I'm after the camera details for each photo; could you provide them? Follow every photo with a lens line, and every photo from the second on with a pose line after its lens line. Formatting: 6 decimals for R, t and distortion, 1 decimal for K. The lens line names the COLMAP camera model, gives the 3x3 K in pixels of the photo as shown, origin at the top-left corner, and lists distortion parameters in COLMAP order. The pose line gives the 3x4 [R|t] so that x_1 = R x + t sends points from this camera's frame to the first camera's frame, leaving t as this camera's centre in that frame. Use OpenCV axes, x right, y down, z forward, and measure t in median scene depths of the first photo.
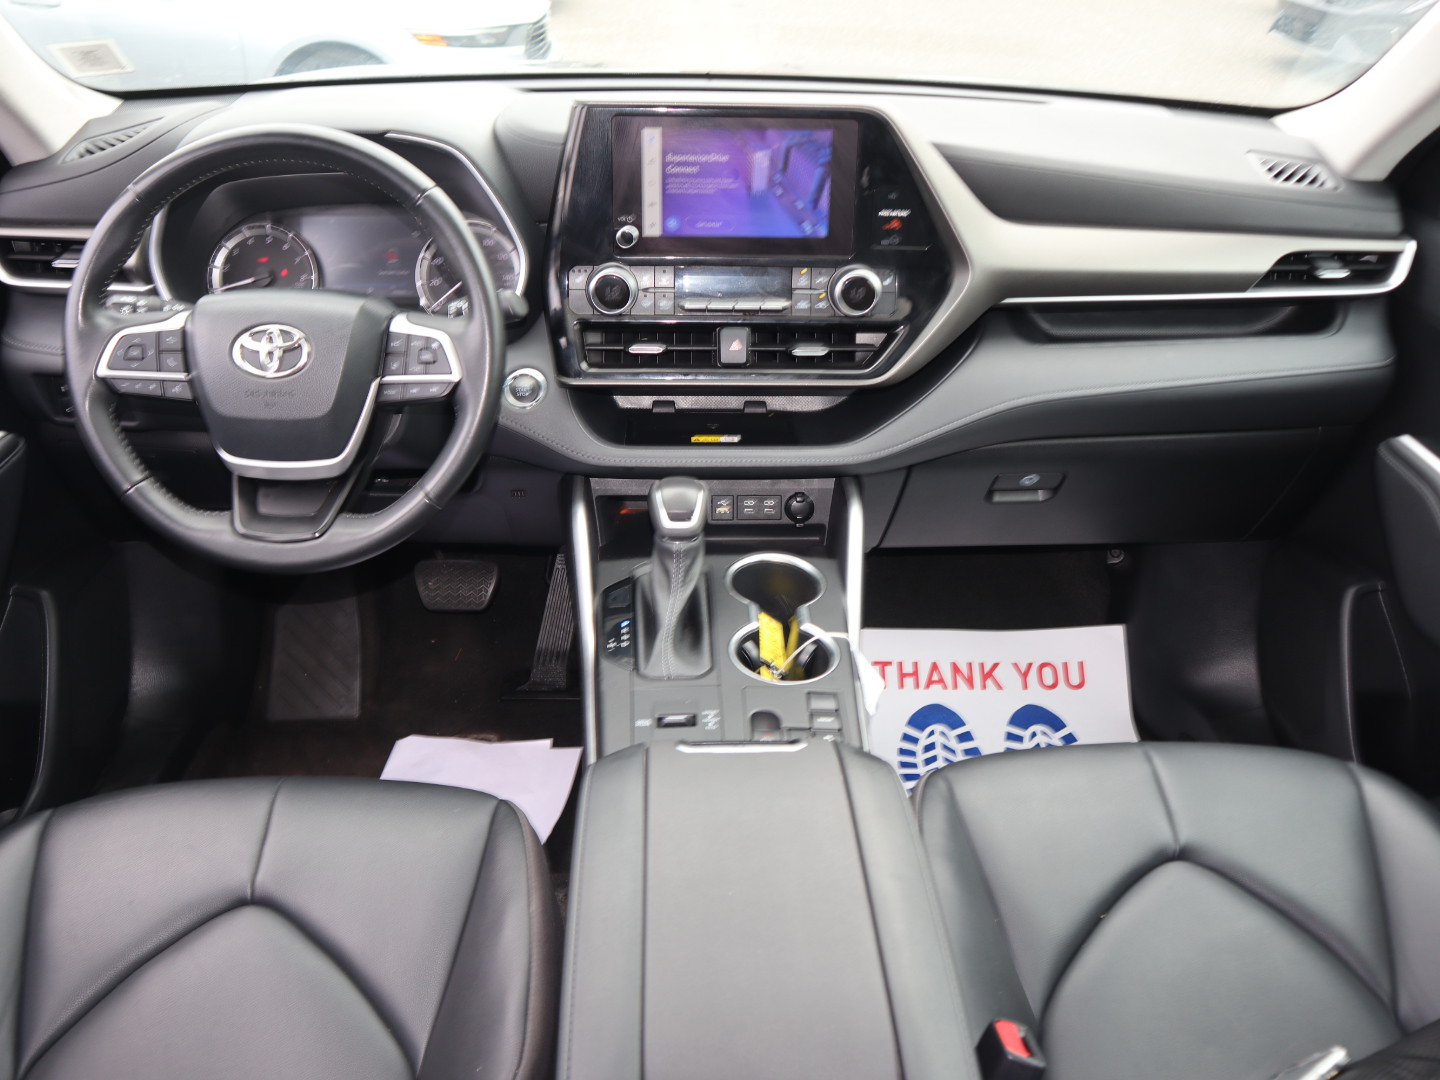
lens RADIAL K [[1113.7, 0, 718.4], [0, 1113.7, 536.9], [0, 0, 1]] dist [-0.107767, 0.078417]
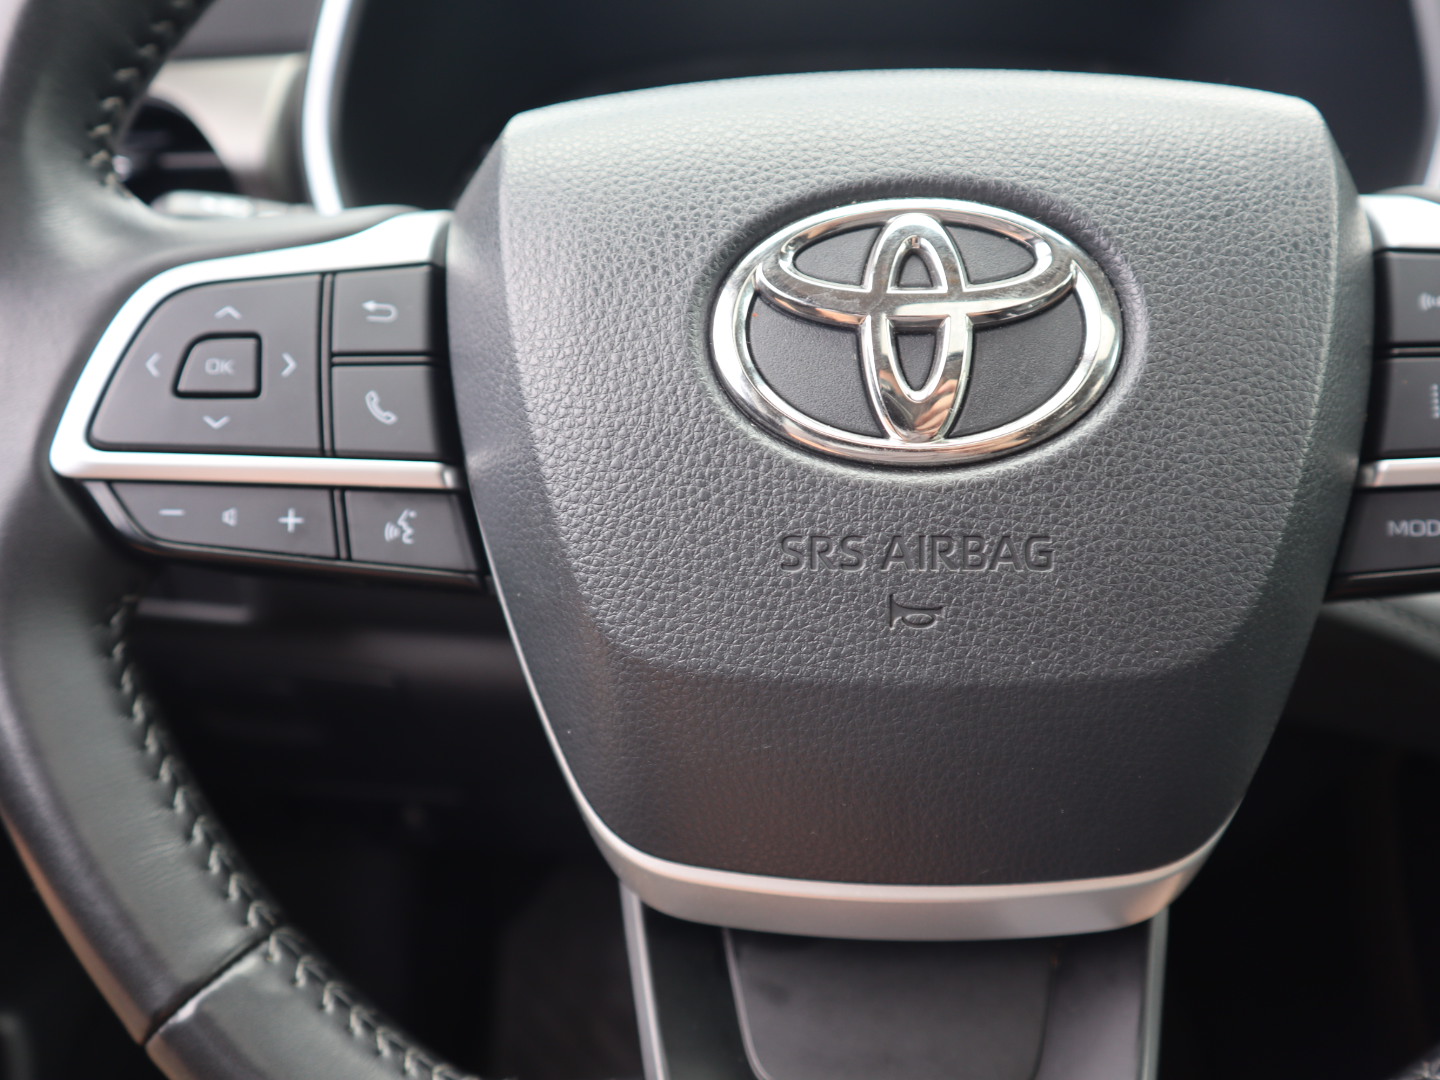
lens RADIAL K [[1130.6, 0, 738.9], [0, 1130.6, 536.8], [0, 0, 1]] dist [-0.125963, 0.109876]
pose [[0.993351, -0.022411, -0.112919, -0.350538], [0.009269, 0.993254, -0.115590, -0.093584], [0.114748, 0.113775, 0.986858, 0.681141]]
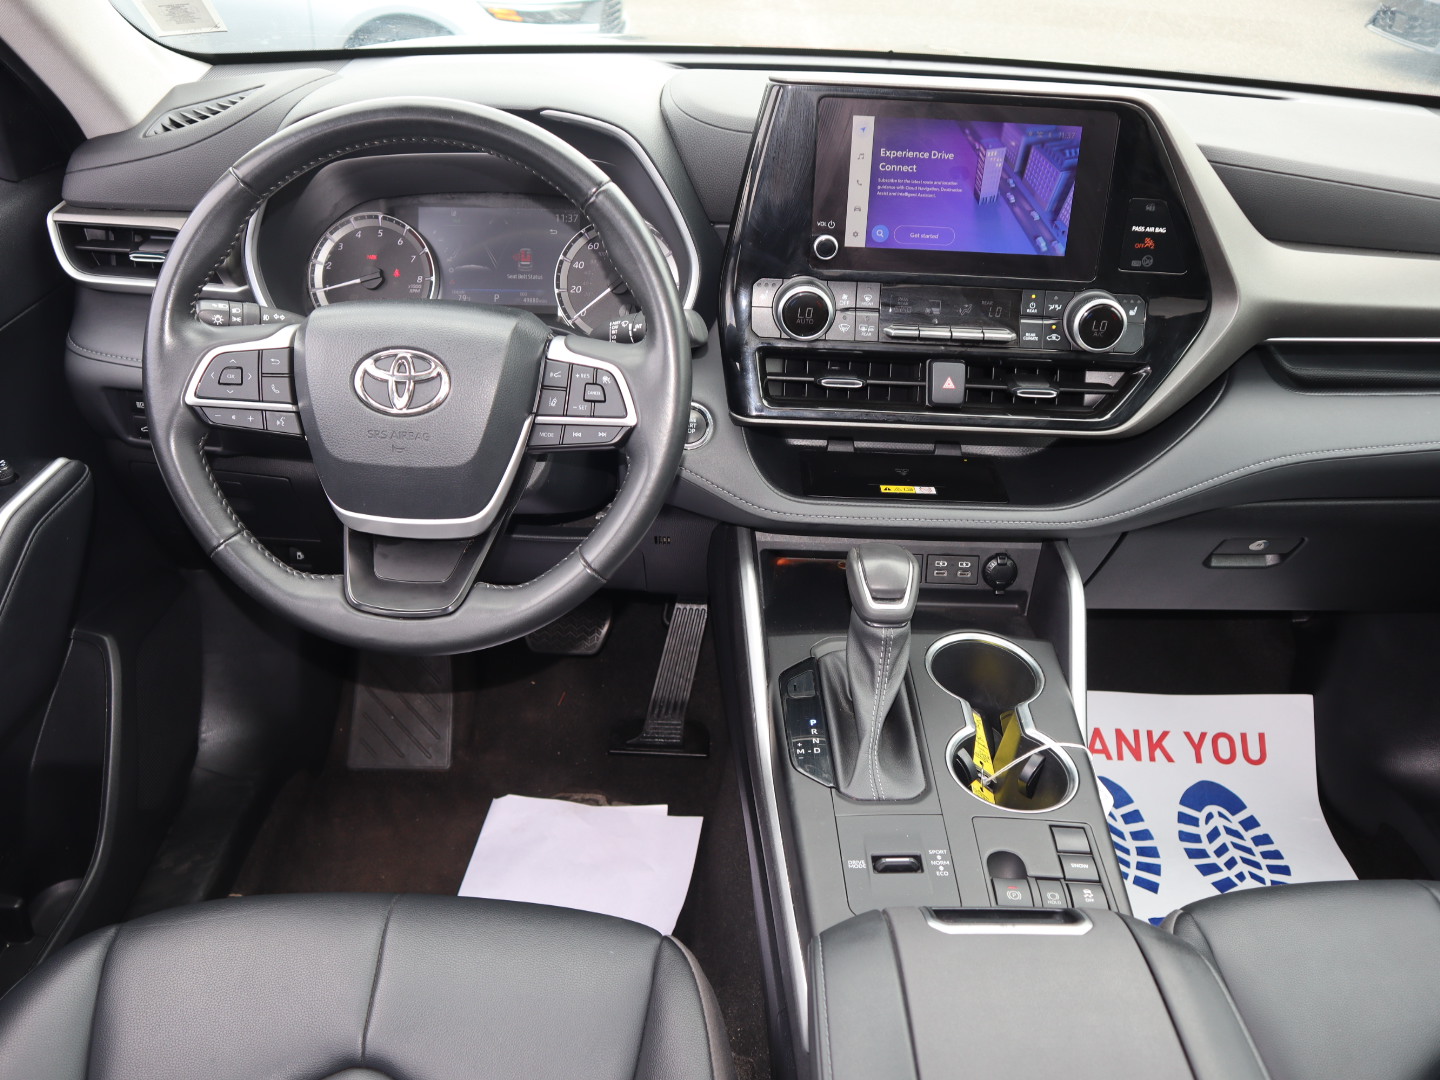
lens RADIAL K [[1130.6, 0, 738.9], [0, 1130.6, 536.8], [0, 0, 1]] dist [-0.125963, 0.109876]
pose [[0.999033, 0.034716, -0.026983, -0.115690], [-0.034485, 0.999365, 0.008984, -0.060917], [0.027278, -0.008045, 0.999596, 0.162456]]
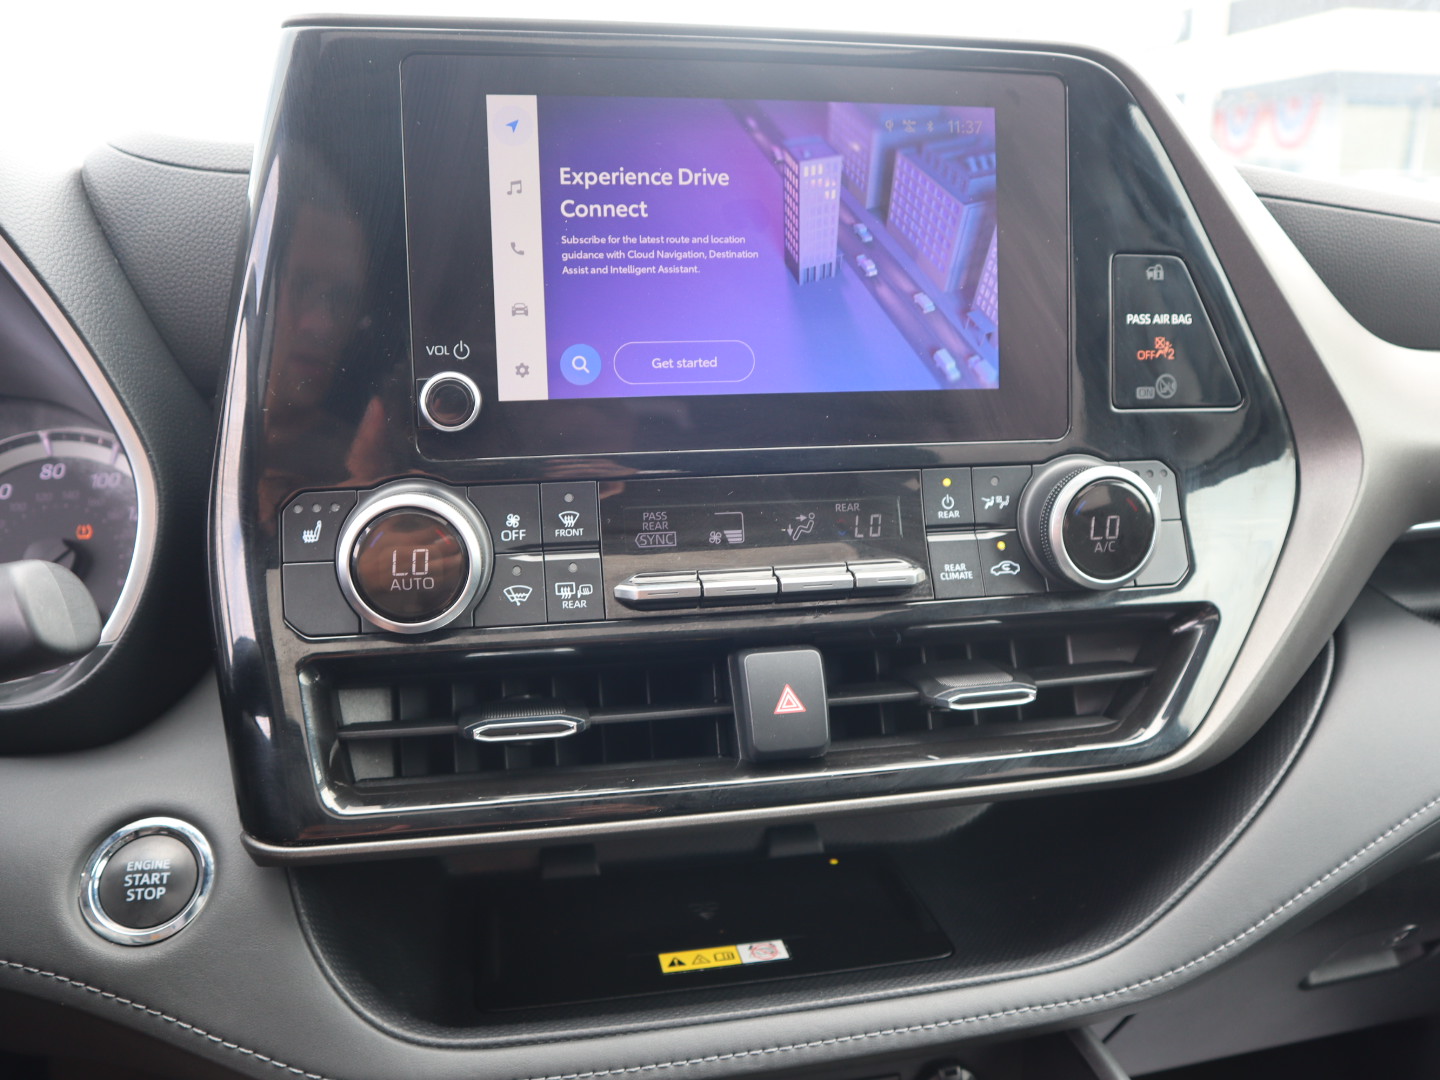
lens RADIAL K [[1113.7, 0, 718.4], [0, 1113.7, 536.9], [0, 0, 1]] dist [-0.107767, 0.078417]
pose [[0.988813, -0.060720, 0.136243, -0.049804], [0.099278, 0.949605, -0.297312, -0.122280], [-0.111324, 0.307512, 0.945010, 0.675370]]
